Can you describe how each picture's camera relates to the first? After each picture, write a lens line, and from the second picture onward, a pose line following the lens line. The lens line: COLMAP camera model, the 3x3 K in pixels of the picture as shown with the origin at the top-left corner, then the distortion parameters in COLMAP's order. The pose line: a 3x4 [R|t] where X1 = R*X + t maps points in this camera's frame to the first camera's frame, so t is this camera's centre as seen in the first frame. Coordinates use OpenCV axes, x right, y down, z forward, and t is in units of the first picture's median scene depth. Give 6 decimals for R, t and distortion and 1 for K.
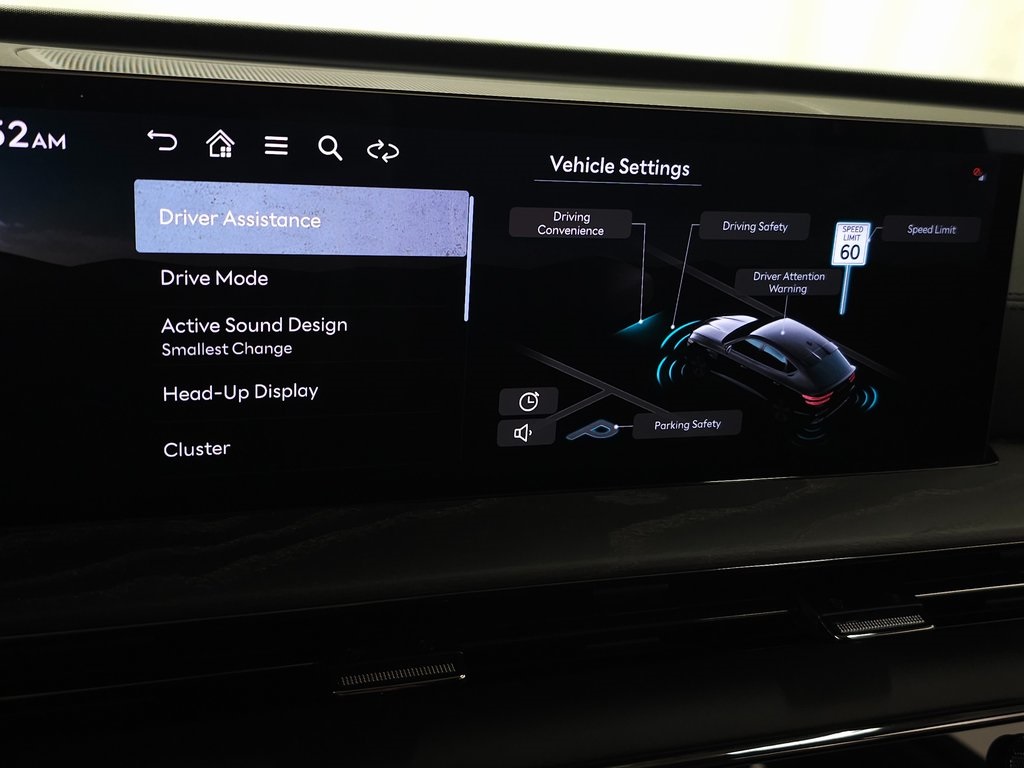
lens RADIAL K [[752.3, 0, 495.4], [0, 752.3, 374.0], [0, 0, 1]] dist [0.041174, -0.048470]
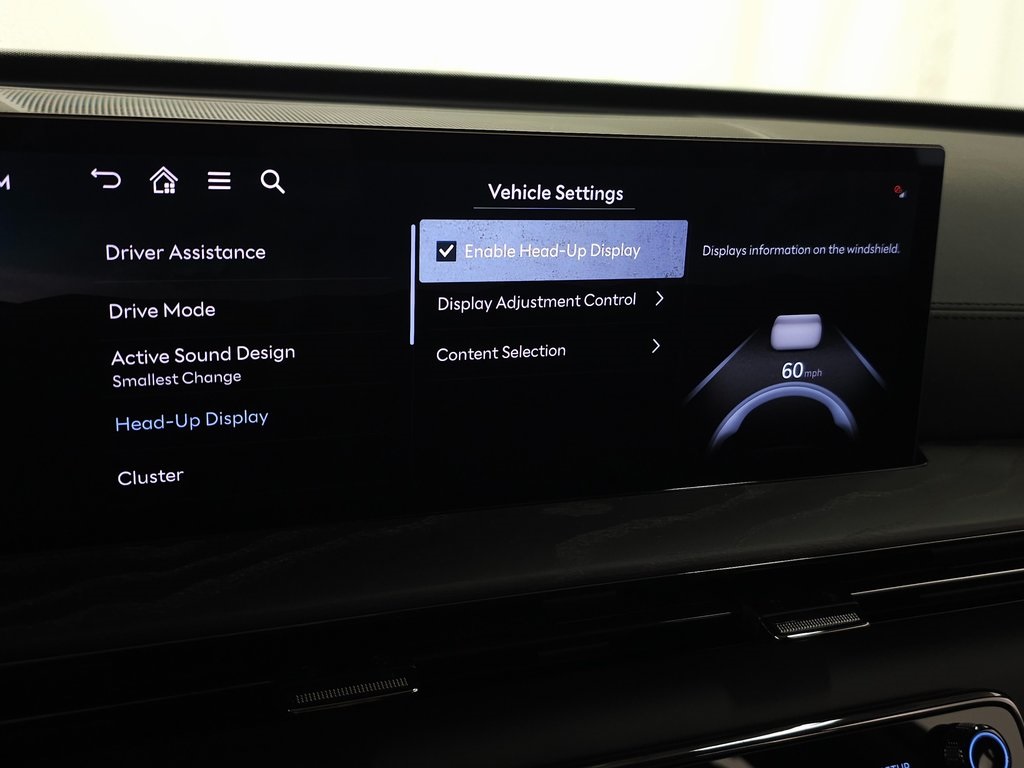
lens RADIAL K [[698.5, 0, 560.7], [0, 698.5, 379.8], [0, 0, 1]] dist [0.029432, -0.019548]
pose [[0.999348, -0.030600, 0.019187, 0.147014], [0.030823, 0.999459, -0.011448, -0.004743], [-0.018826, 0.012032, 0.999750, 0.034076]]
